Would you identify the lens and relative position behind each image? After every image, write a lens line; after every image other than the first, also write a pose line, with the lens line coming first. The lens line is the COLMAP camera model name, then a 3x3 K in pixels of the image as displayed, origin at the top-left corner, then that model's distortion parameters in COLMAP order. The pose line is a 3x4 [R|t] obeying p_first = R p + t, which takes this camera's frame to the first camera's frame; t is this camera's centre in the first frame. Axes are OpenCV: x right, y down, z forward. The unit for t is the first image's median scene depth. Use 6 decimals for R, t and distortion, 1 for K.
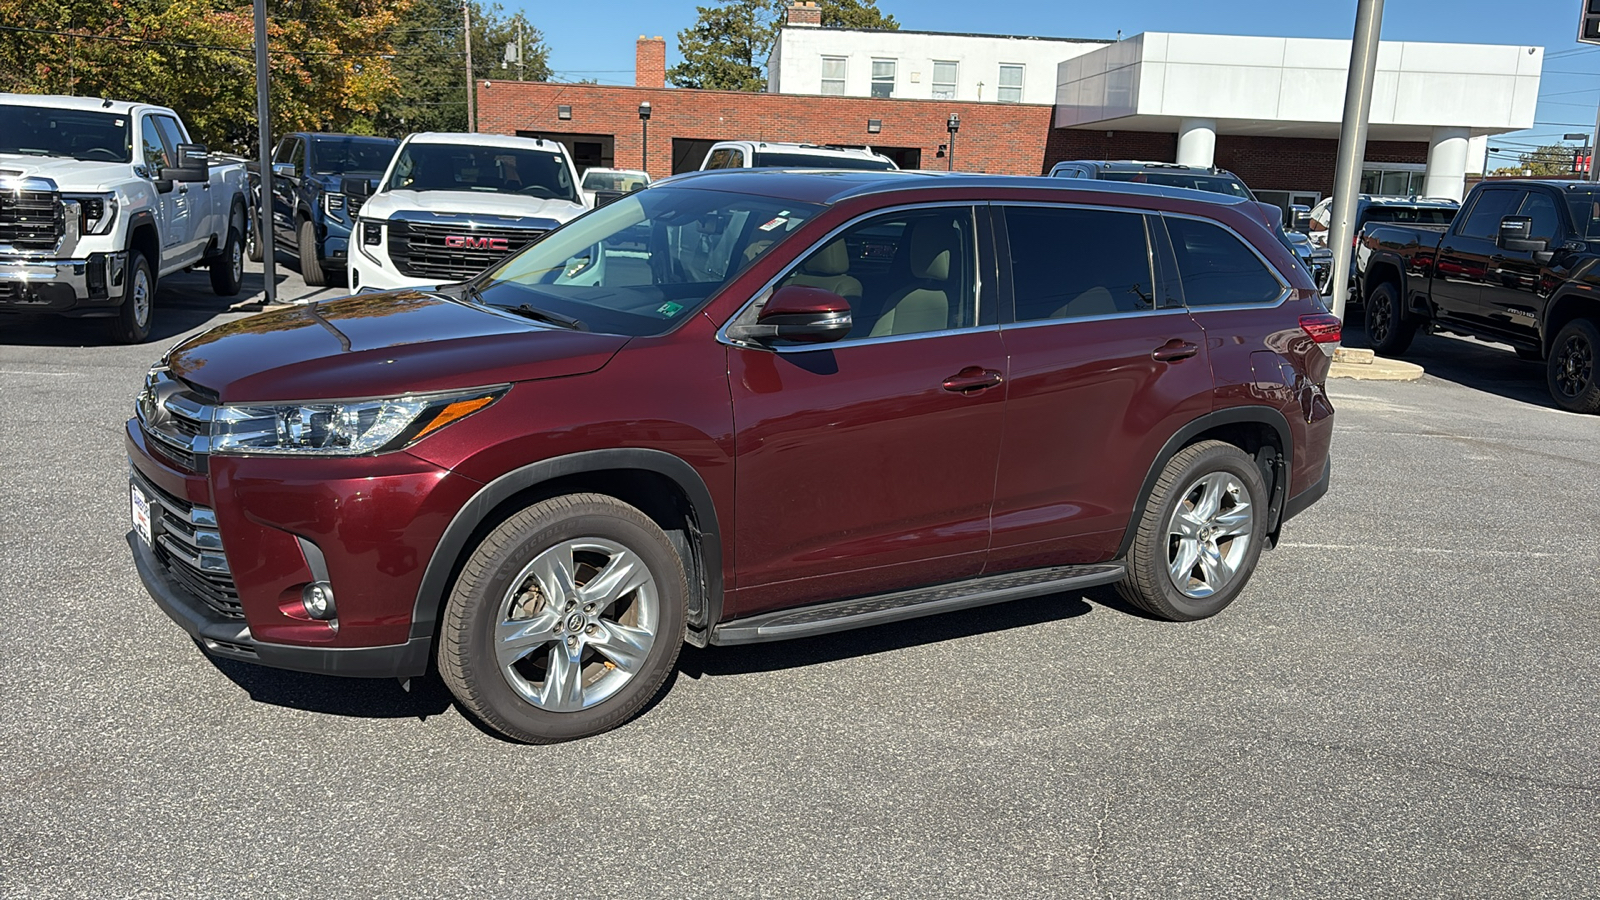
lens RADIAL K [[1387.0, 0, 780.5], [0, 1387.0, 475.6], [0, 0, 1]] dist [0.042542, -0.039648]
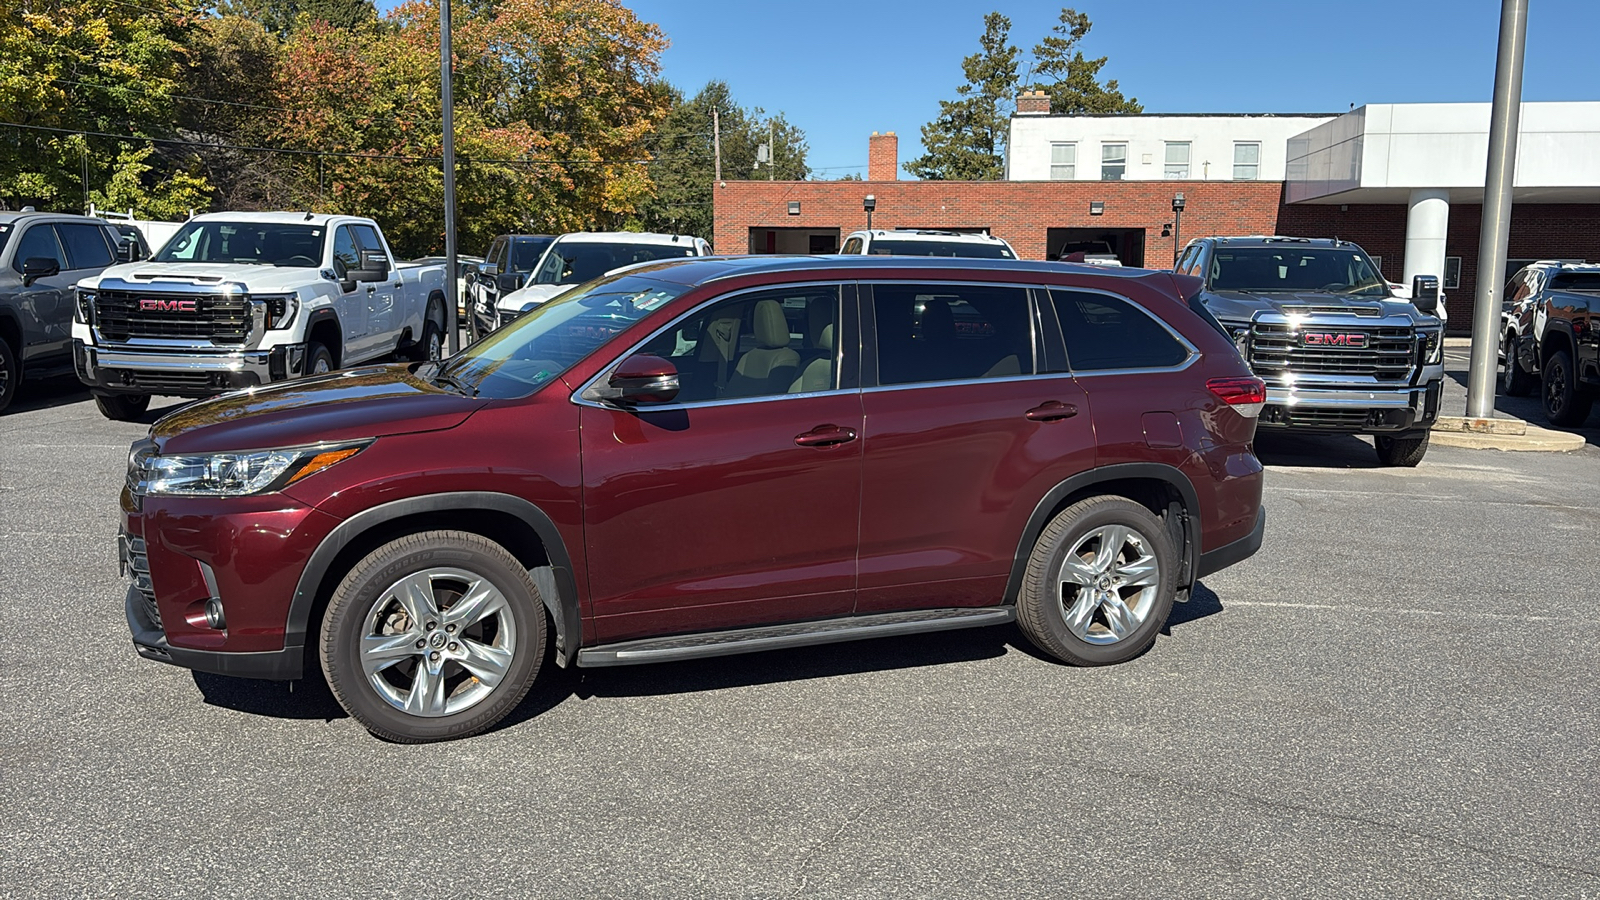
lens RADIAL K [[1387.0, 0, 807.6], [0, 1387.0, 456.0], [0, 0, 1]] dist [0.042542, -0.039648]
pose [[0.984729, -0.004963, -0.174021, 0.139499], [-0.008017, 0.997240, -0.073805, 0.013054], [0.173907, 0.074073, 0.981972, -0.045855]]
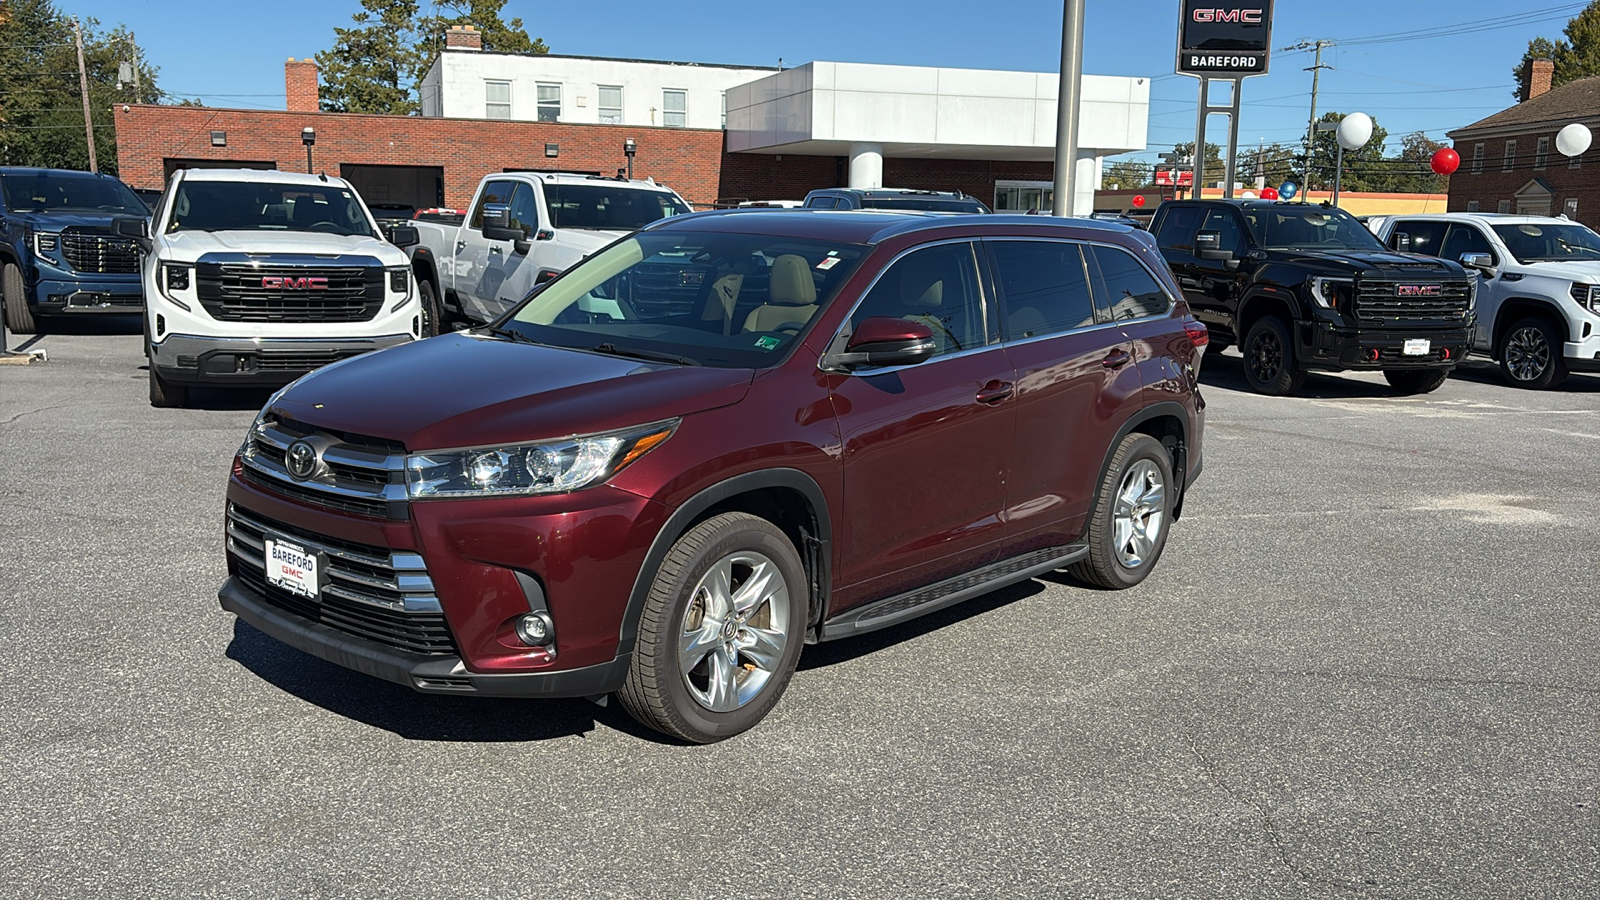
lens RADIAL K [[1387.0, 0, 804.9], [0, 1387.0, 464.7], [0, 0, 1]] dist [0.042542, -0.039648]
pose [[0.962423, -0.068712, 0.262716, -0.140210], [0.074276, 0.997174, -0.011293, -0.003148], [-0.261198, 0.030382, 0.964807, -0.031152]]
